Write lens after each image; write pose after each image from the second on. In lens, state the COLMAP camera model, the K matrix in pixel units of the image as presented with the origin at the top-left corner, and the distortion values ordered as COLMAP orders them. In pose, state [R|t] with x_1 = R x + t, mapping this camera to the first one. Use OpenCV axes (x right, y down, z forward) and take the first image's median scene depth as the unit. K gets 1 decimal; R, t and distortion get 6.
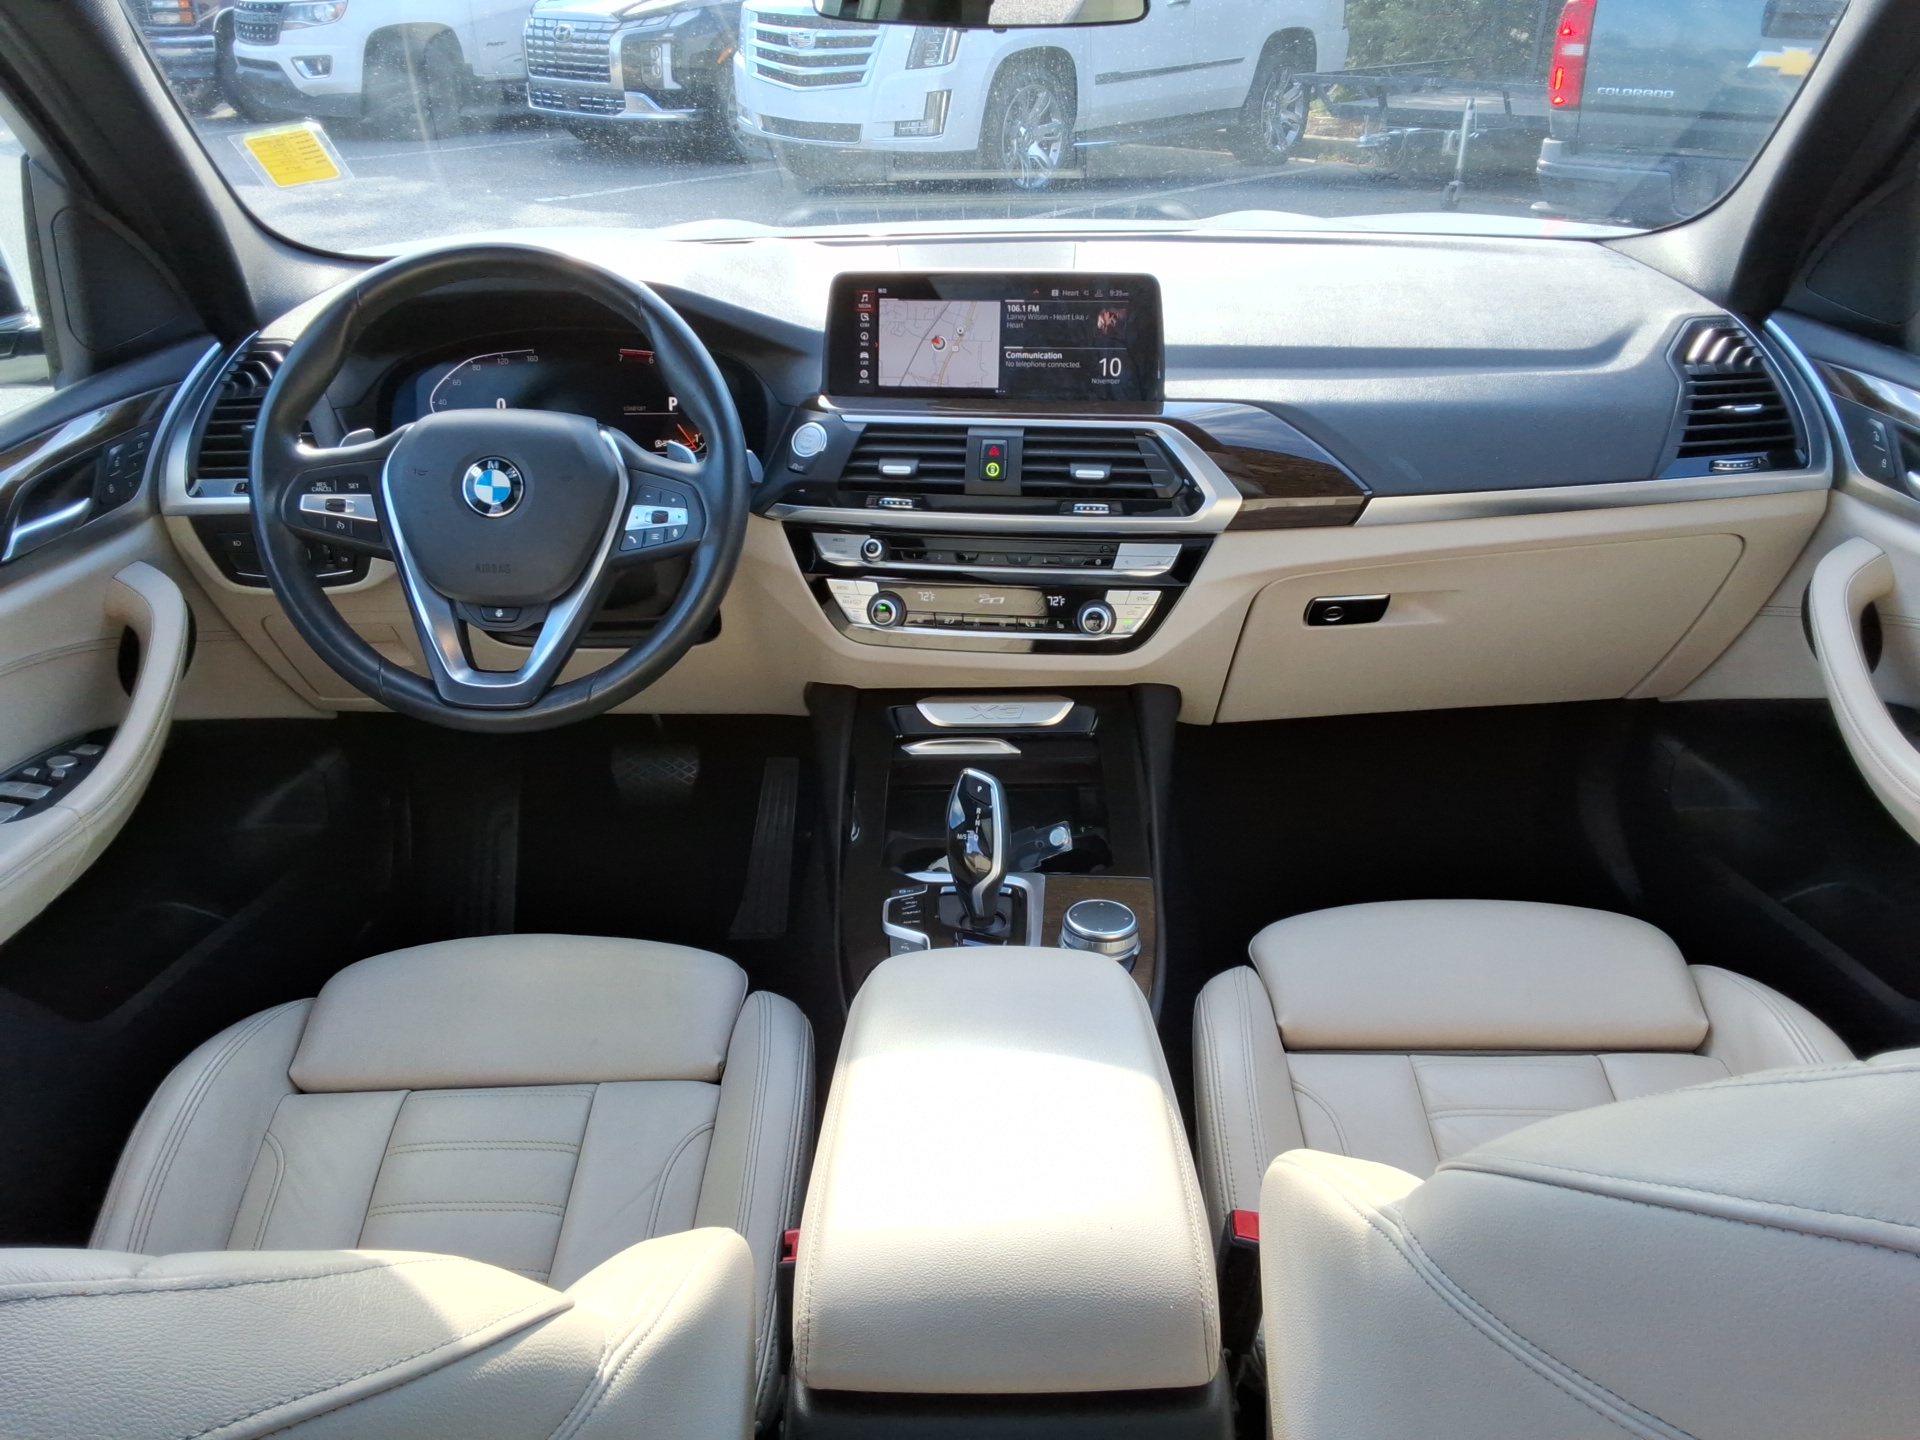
lens RADIAL K [[1534.3, 0, 997.3], [0, 1534.3, 711.9], [0, 0, 1]] dist [0.099885, -0.146952]
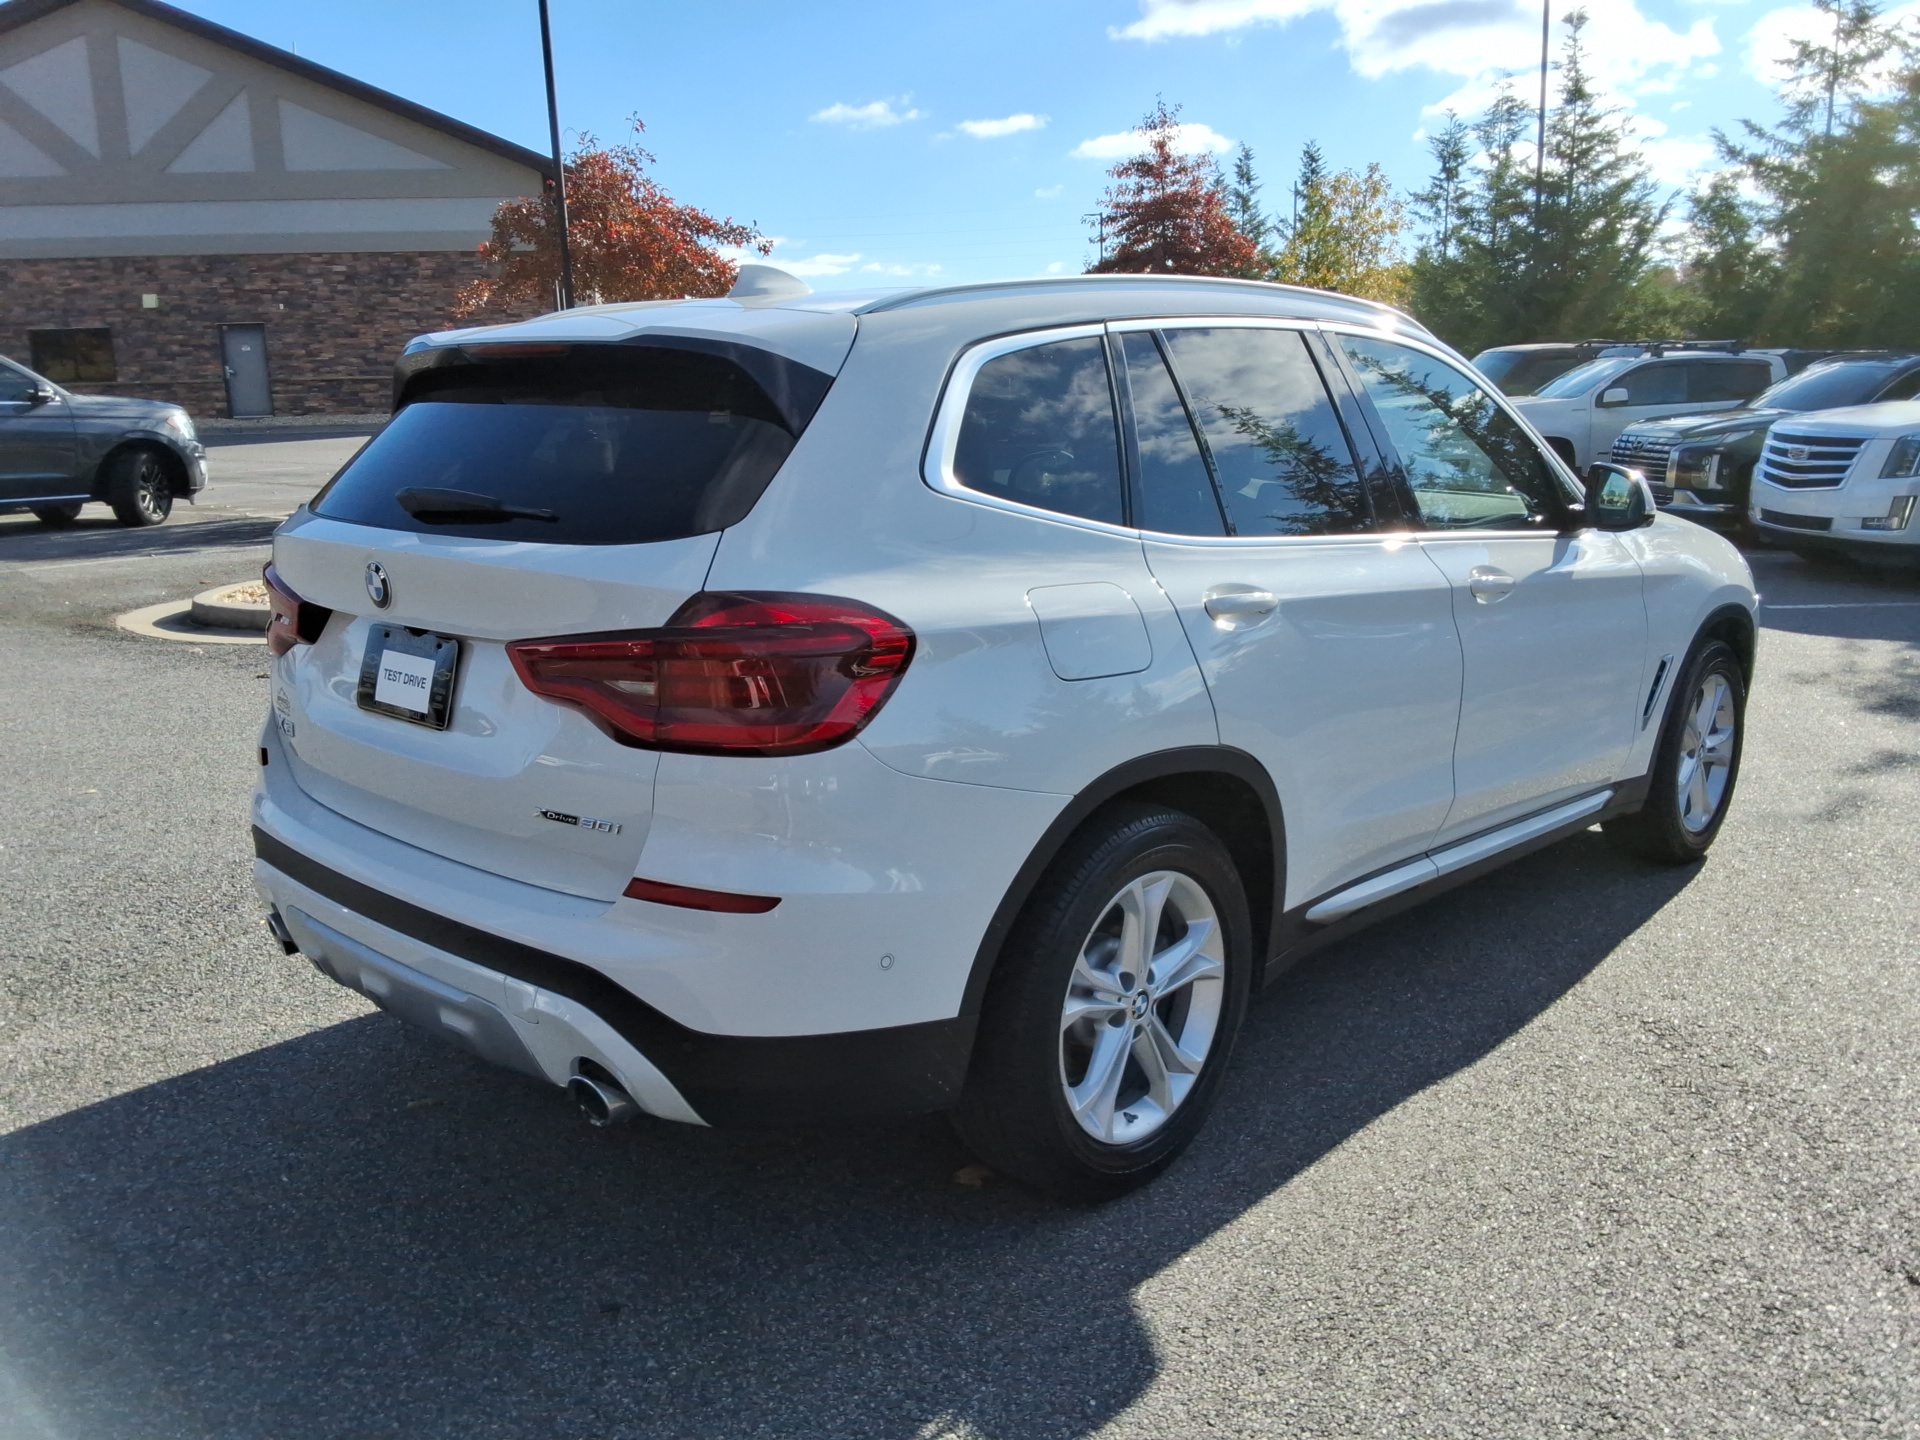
lens RADIAL K [[1534.3, 0, 986.1], [0, 1534.3, 701.4], [0, 0, 1]] dist [0.099885, -0.146952]
pose [[0.733317, 0.144368, -0.664382, 1.743854], [-0.305358, 0.943027, -0.132125, 0.837921], [0.607456, 0.299764, 0.735621, -1.796754]]
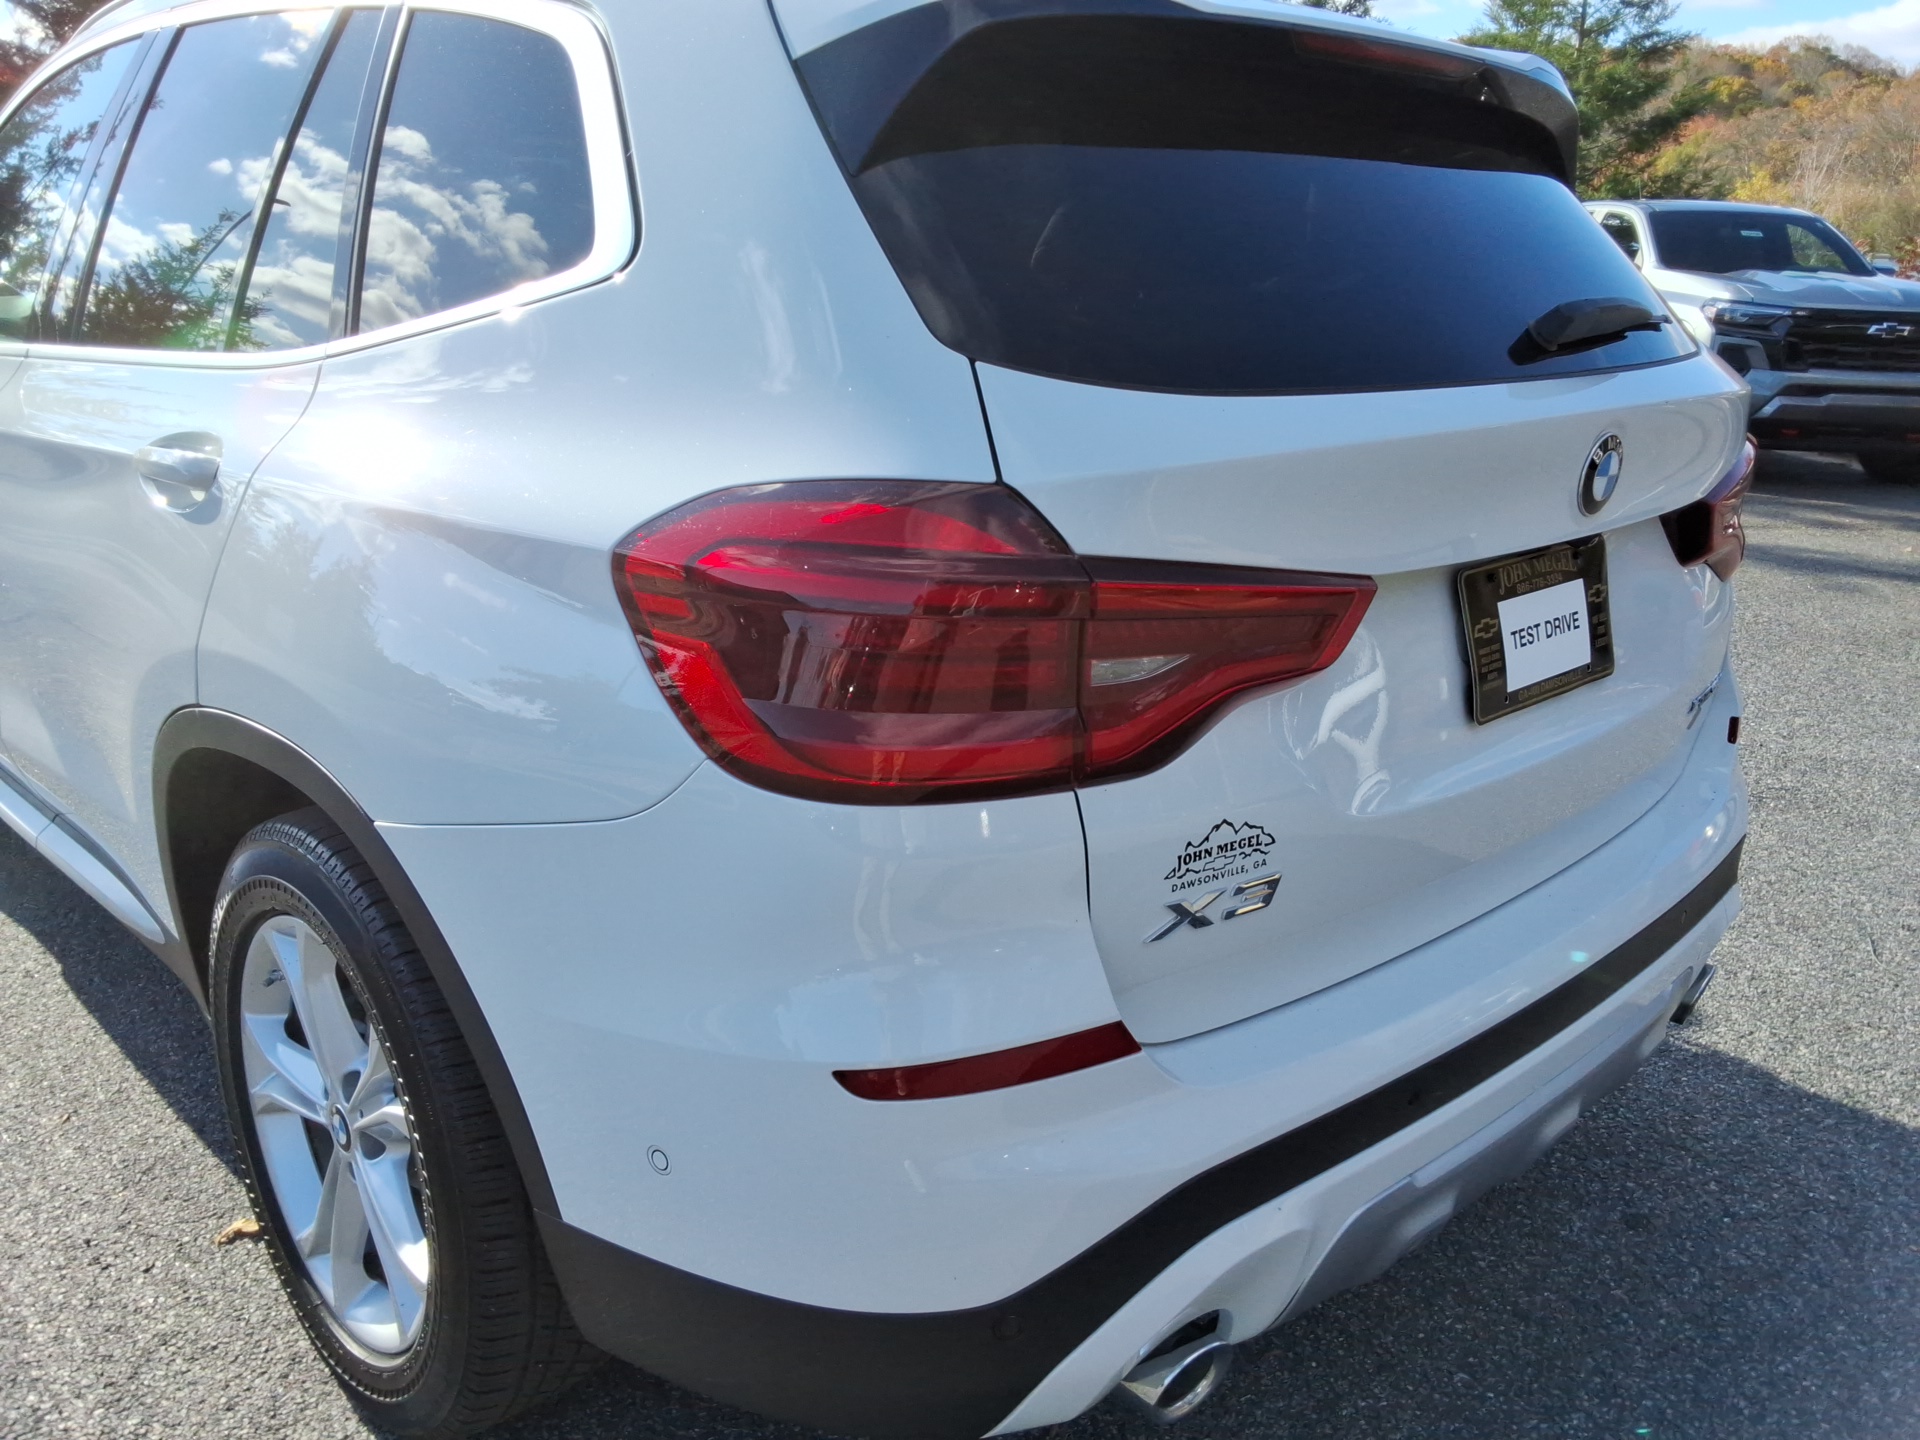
lens RADIAL K [[1534.3, 0, 967.6], [0, 1534.3, 705.4], [0, 0, 1]] dist [0.099885, -0.146952]
pose [[0.718565, -0.174559, 0.673196, -1.110838], [0.275589, 0.960213, -0.045179, 0.765603], [-0.638526, 0.217990, 0.738082, -1.400202]]
